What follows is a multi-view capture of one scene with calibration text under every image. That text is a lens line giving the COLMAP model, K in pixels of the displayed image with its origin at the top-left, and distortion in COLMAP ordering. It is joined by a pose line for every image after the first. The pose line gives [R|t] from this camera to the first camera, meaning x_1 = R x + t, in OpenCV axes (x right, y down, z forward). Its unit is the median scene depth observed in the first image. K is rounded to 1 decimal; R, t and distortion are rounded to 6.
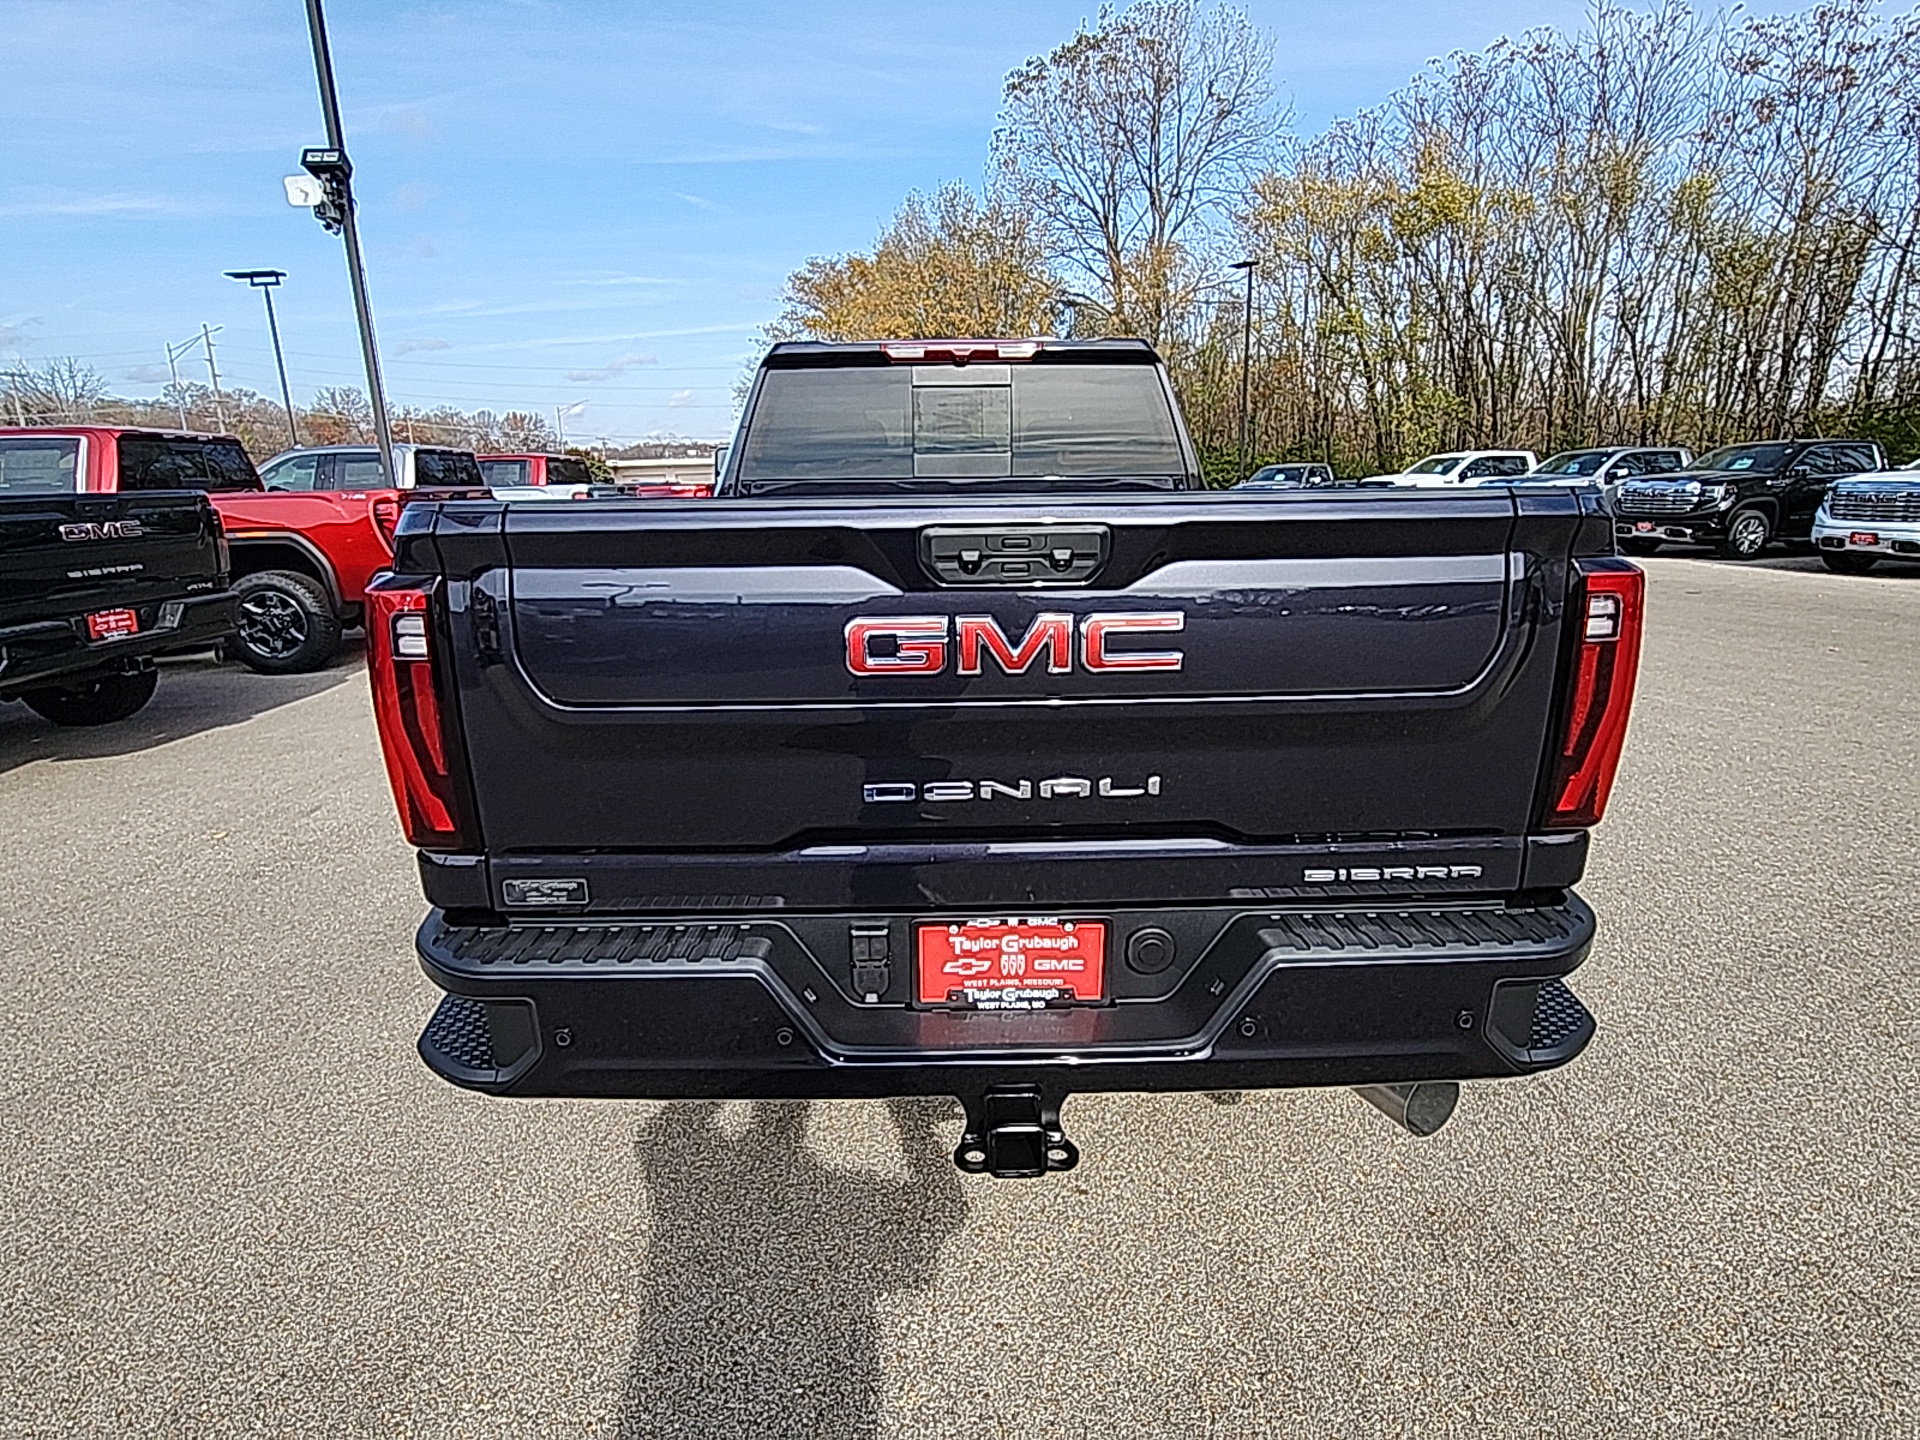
lens RADIAL K [[944.7, 0, 953.3], [0, 944.7, 700.5], [0, 0, 1]] dist [0.010328, -0.005247]
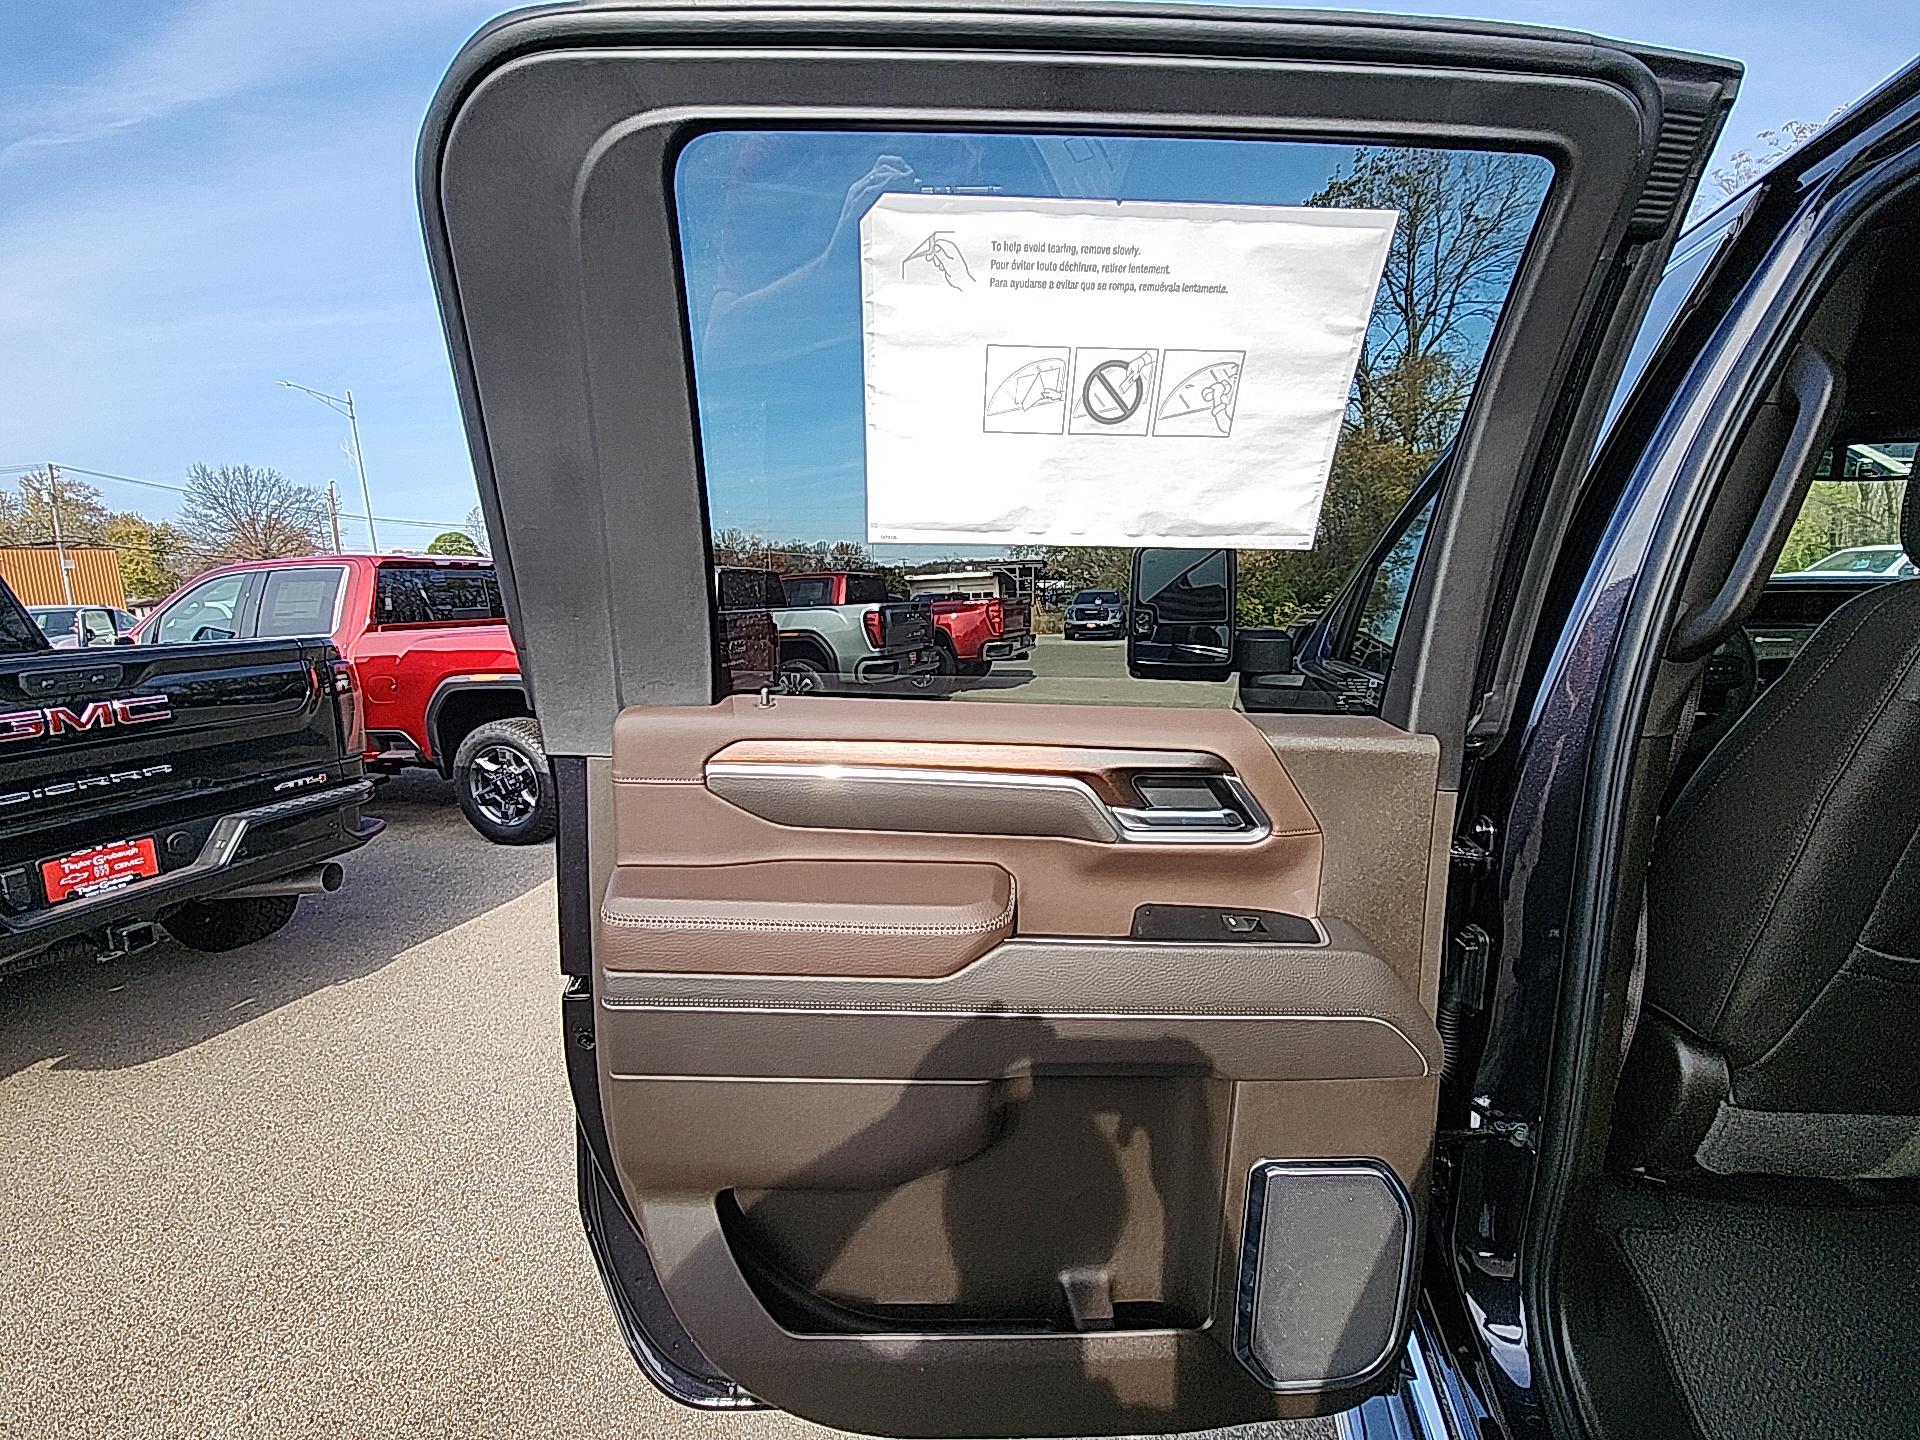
lens RADIAL K [[776.9, 0, 950.5], [0, 776.9, 706.4], [0, 0, 1]] dist [0.011817, -0.007427]
pose [[0.959662, 0.023898, -0.280140, -0.125063], [-0.045347, 0.996492, -0.070336, -0.091478], [0.277476, 0.080203, 0.957379, 0.354910]]
